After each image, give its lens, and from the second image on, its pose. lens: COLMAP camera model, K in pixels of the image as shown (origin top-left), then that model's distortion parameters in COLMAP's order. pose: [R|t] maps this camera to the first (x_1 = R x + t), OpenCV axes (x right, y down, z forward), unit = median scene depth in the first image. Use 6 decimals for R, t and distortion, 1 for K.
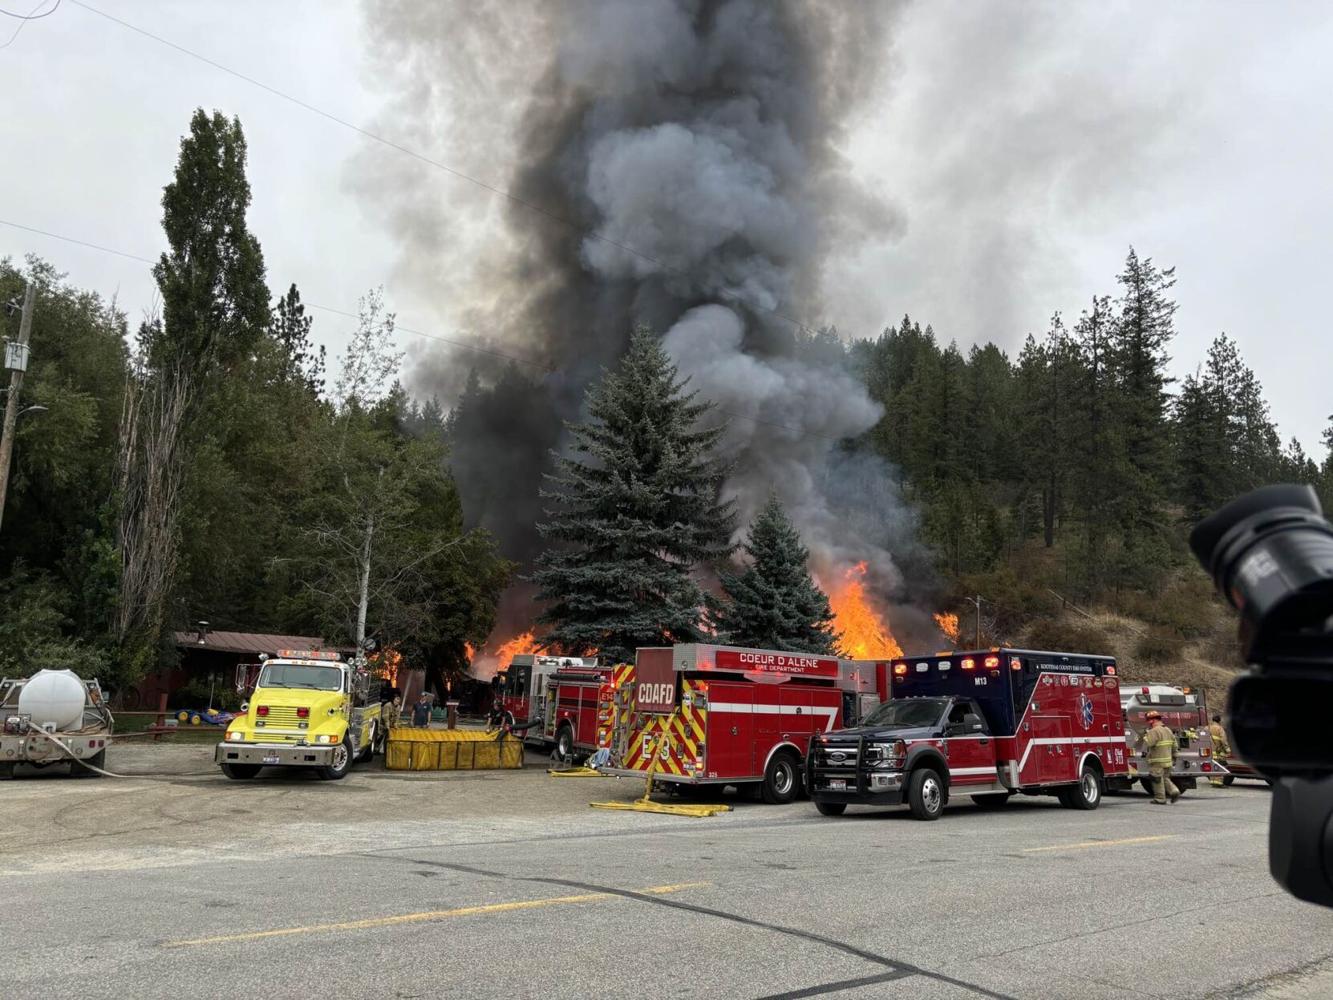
lens RADIAL K [[1045.4, 0, 666.5], [0, 1045.4, 500.0], [0, 0, 1]] dist [-0.004300, -0.002018]
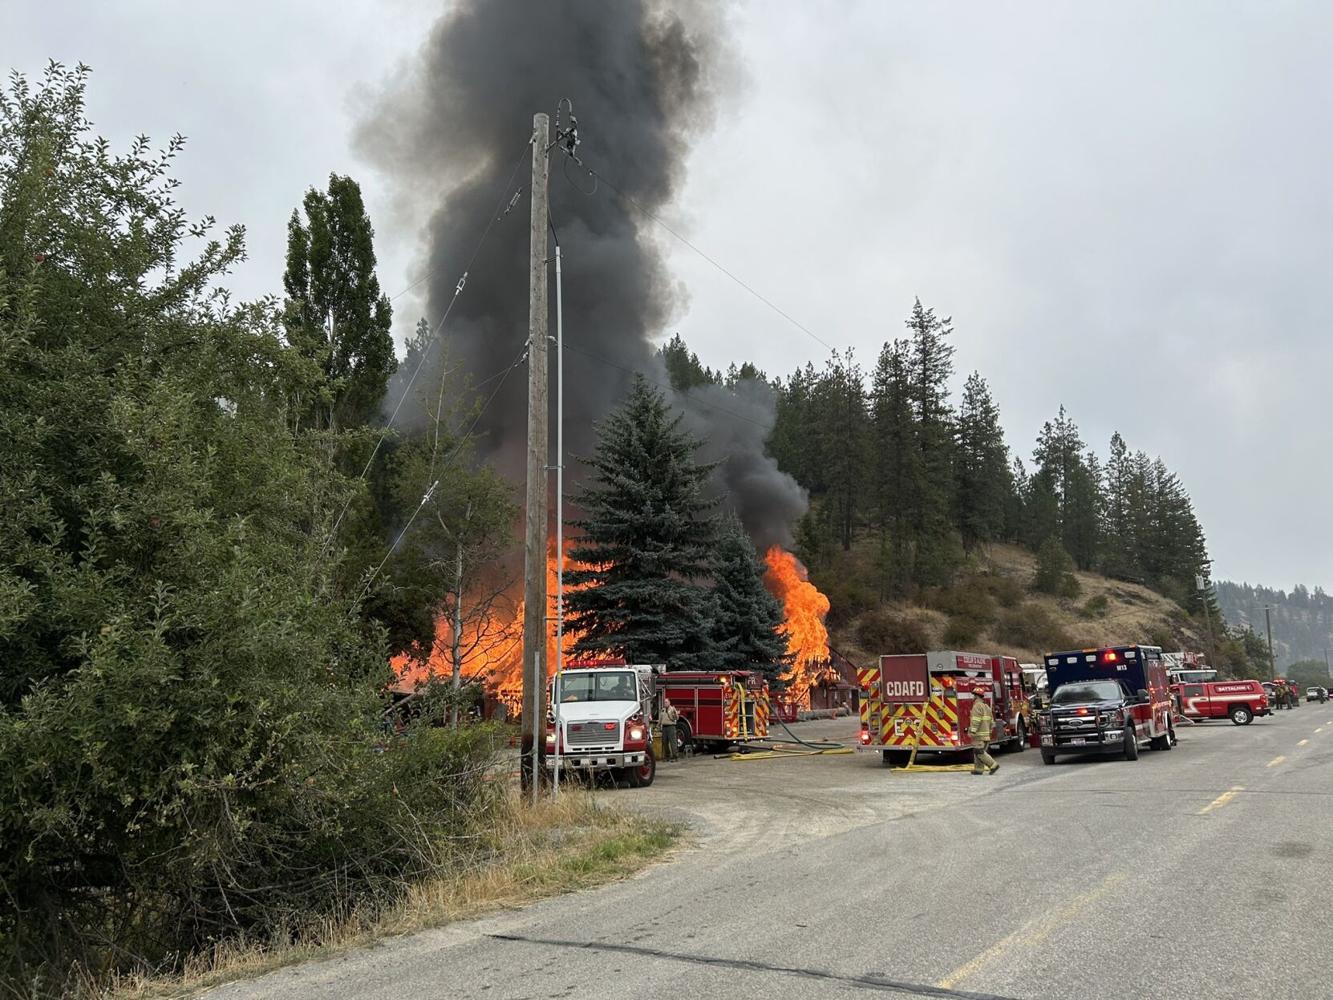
lens RADIAL K [[1045.4, 0, 666.5], [0, 1045.4, 500.0], [0, 0, 1]] dist [-0.004300, -0.002018]
pose [[0.954613, -0.000838, 0.297847, -0.336881], [-0.000635, 0.999988, 0.004846, -0.032026], [-0.297848, -0.004815, 0.954601, -0.099362]]
